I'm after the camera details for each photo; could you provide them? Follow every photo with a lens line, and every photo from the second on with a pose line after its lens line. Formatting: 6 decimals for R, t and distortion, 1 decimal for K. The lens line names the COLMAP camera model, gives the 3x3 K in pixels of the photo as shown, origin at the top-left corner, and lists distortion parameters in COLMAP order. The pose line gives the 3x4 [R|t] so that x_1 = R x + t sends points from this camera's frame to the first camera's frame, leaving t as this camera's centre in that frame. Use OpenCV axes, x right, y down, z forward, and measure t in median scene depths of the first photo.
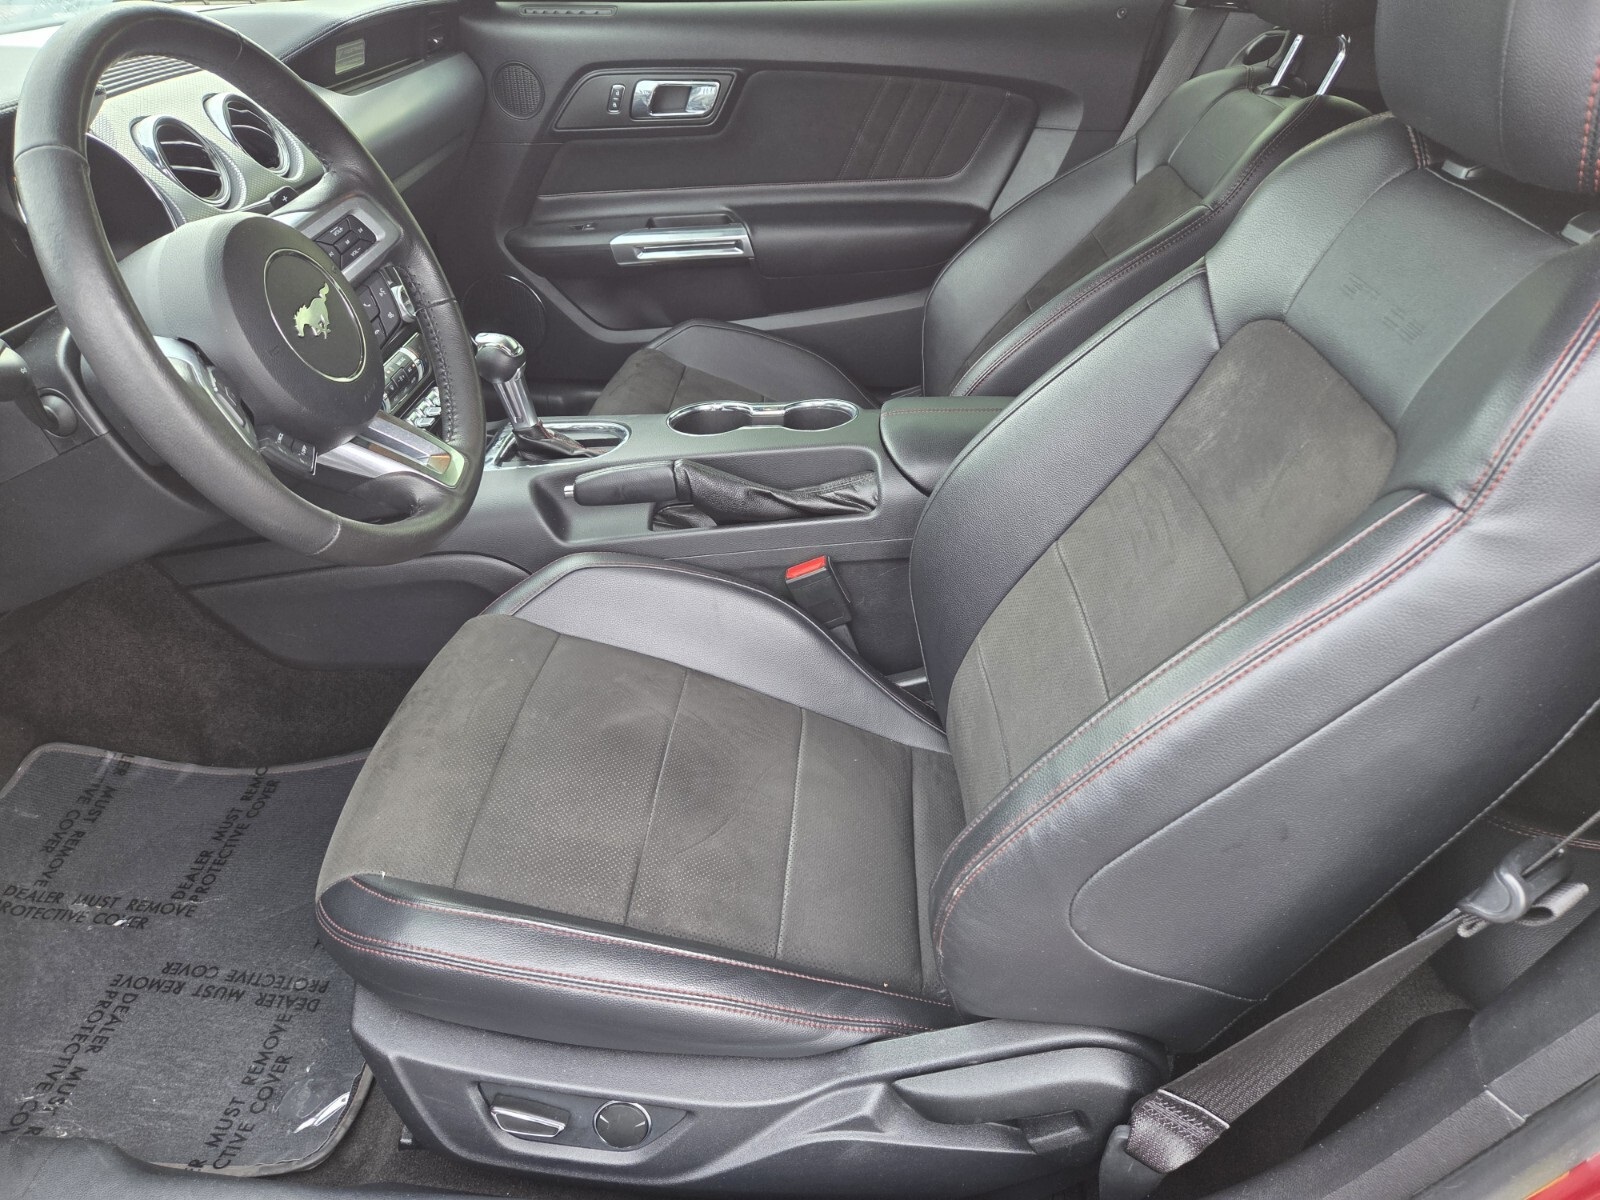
lens RADIAL K [[1060.6, 0, 800.0], [0, 1060.6, 600.0], [0, 0, 1]] dist [0.046372, -0.041977]
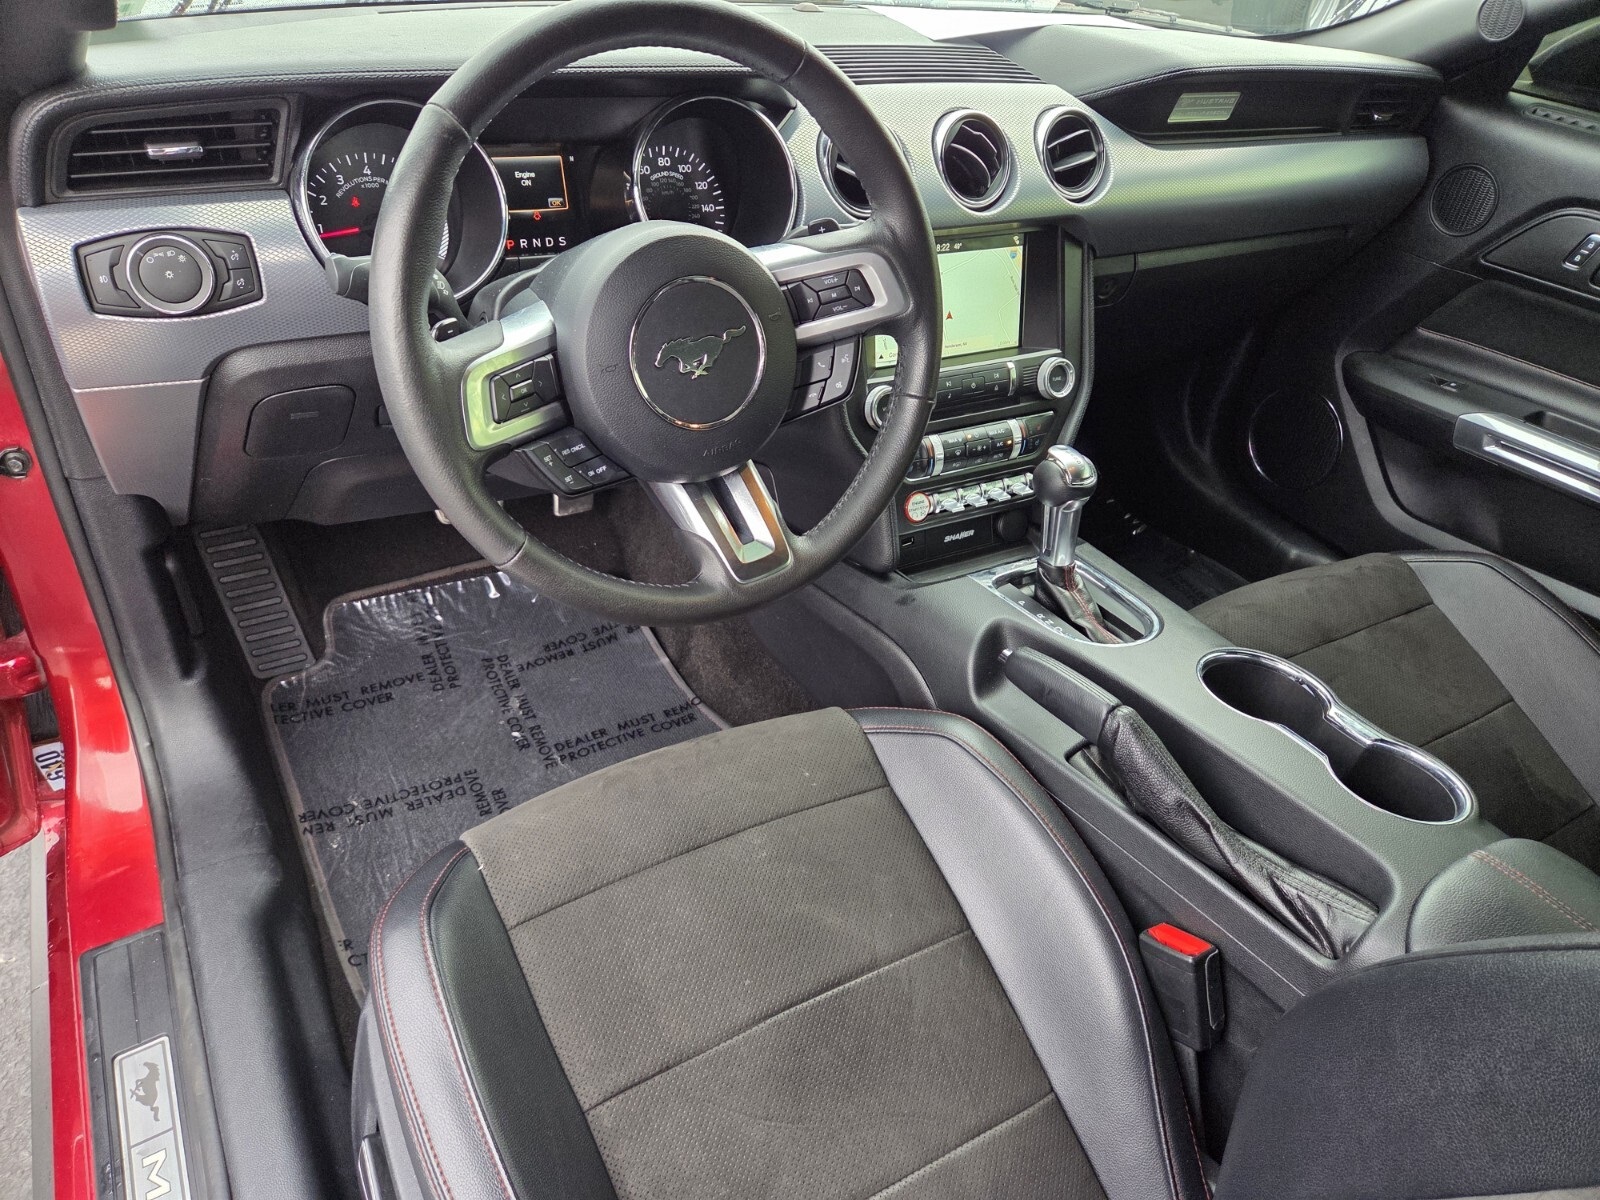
lens RADIAL K [[1060.6, 0, 800.0], [0, 1060.6, 600.0], [0, 0, 1]] dist [0.046372, -0.041977]
pose [[0.553721, 0.538002, -0.635568, 0.175163], [-0.545133, 0.811175, 0.211720, -0.207822], [0.629462, 0.229235, 0.742448, 0.269329]]
